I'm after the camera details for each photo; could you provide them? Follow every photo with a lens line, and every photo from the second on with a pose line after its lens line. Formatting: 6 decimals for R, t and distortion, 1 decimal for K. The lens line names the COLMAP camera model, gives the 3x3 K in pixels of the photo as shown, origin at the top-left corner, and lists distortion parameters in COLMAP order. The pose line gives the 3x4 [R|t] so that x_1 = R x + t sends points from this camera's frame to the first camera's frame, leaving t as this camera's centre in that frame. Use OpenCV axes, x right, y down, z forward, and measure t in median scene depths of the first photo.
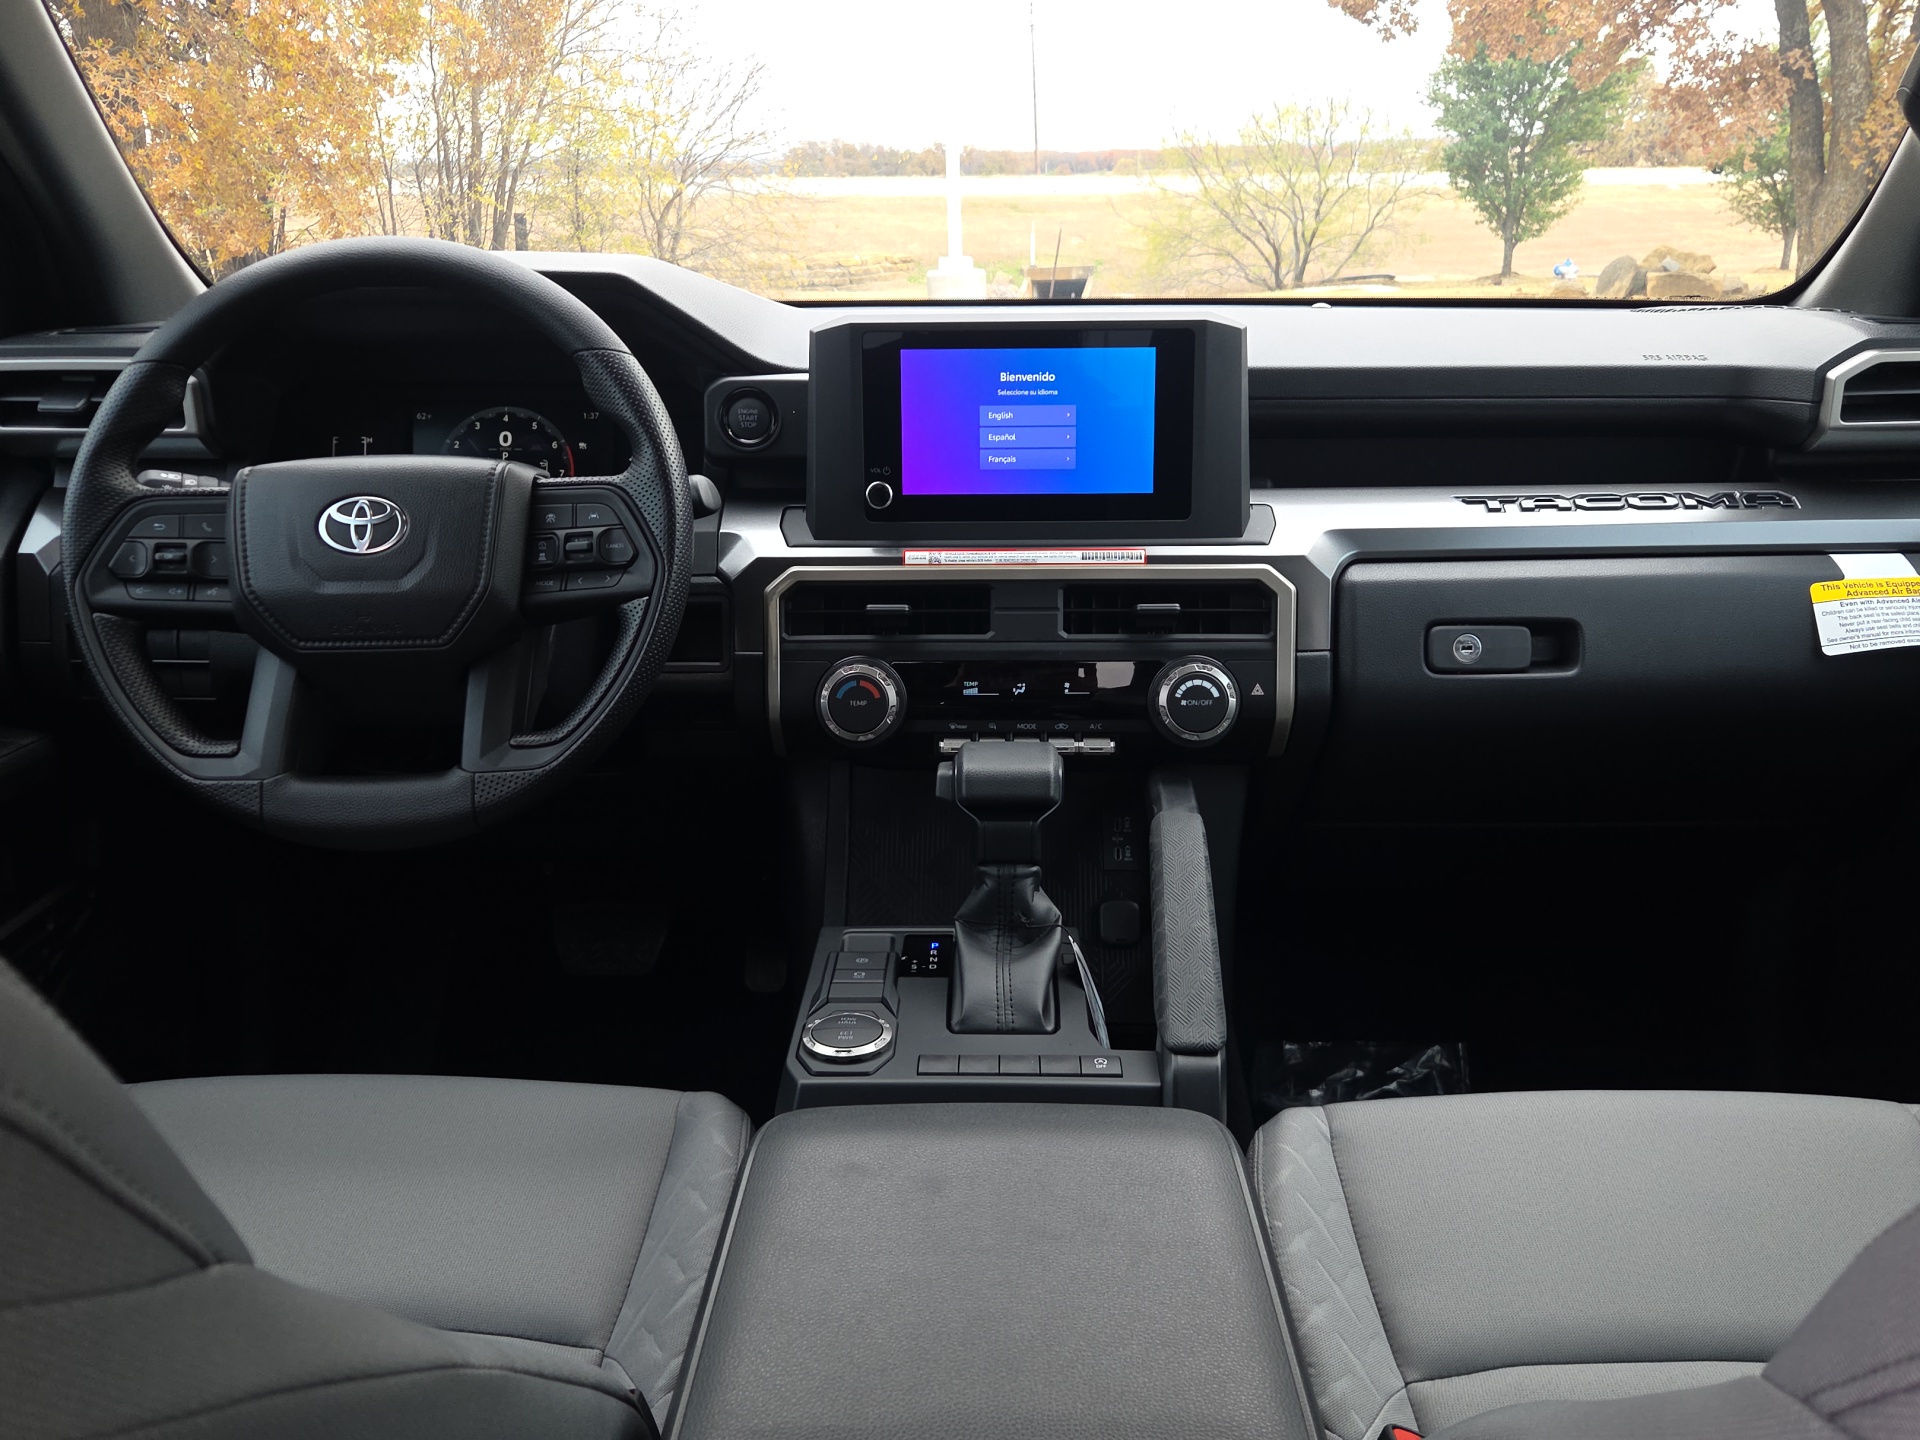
lens RADIAL K [[1630.8, 0, 972.6], [0, 1630.8, 705.4], [0, 0, 1]] dist [0.090159, -0.081417]
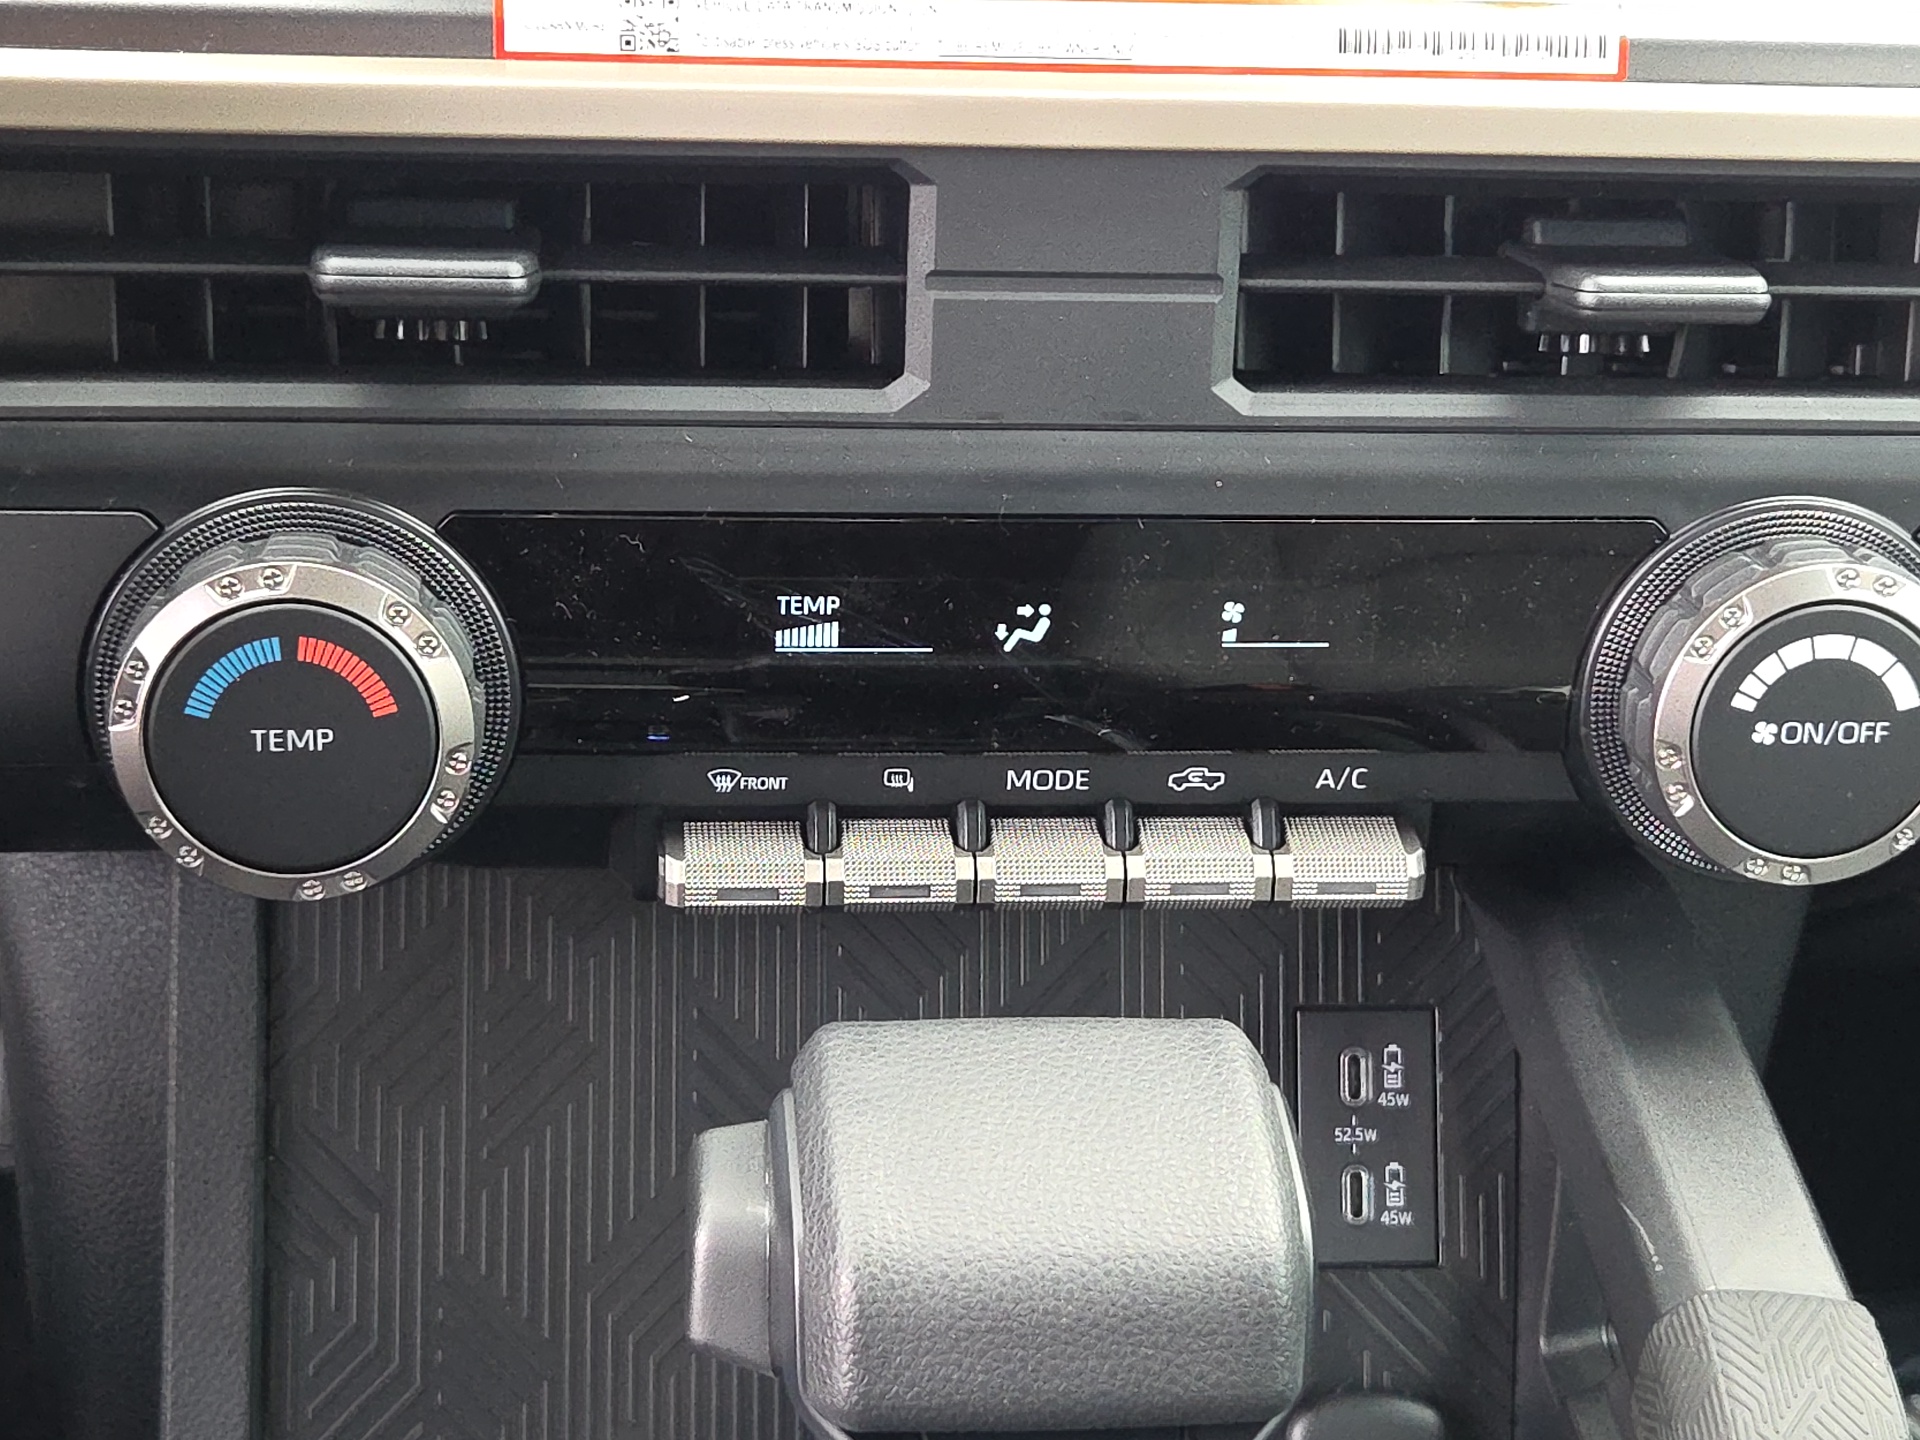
lens RADIAL K [[3154.8, 0, 961.8], [0, 3154.8, 715.6], [0, 0, 1]] dist [0.044993, 0.000000]
pose [[0.991363, -0.004852, 0.131054, -0.037114], [-0.030742, 0.962874, 0.268193, -0.116008], [-0.127490, -0.269906, 0.954409, 0.589169]]
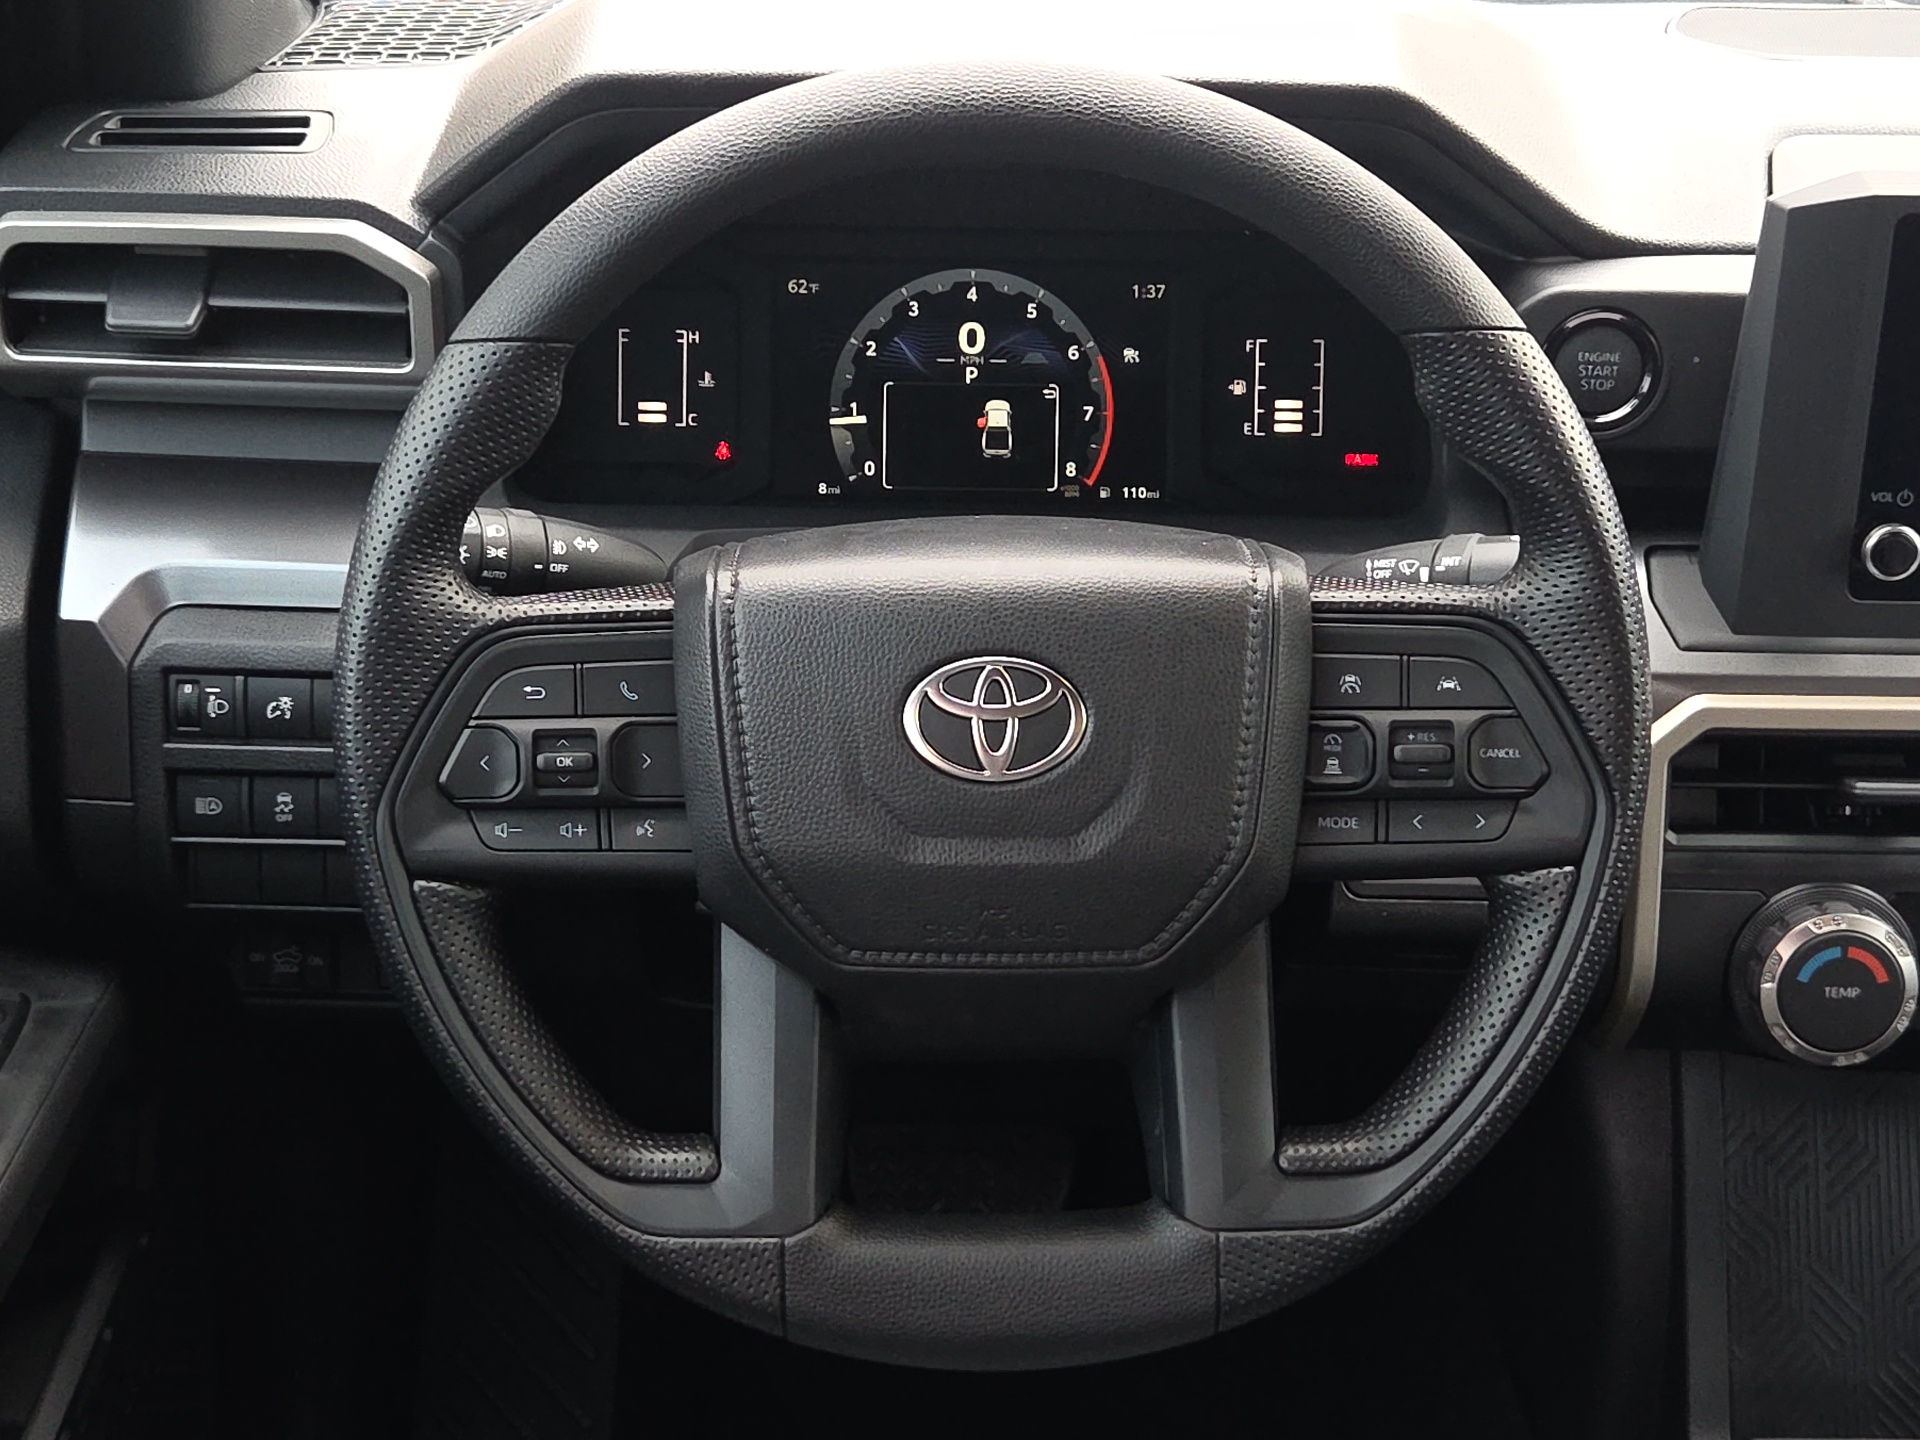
lens RADIAL K [[2936.7, 0, 946.8], [0, 2936.7, 717.1], [0, 0, 1]] dist [0.082960, 0.000000]
pose [[0.999416, 0.014751, 0.030826, -0.359009], [-0.019260, 0.988265, 0.151532, -0.207406], [-0.028229, -0.152037, 0.987972, 0.150273]]
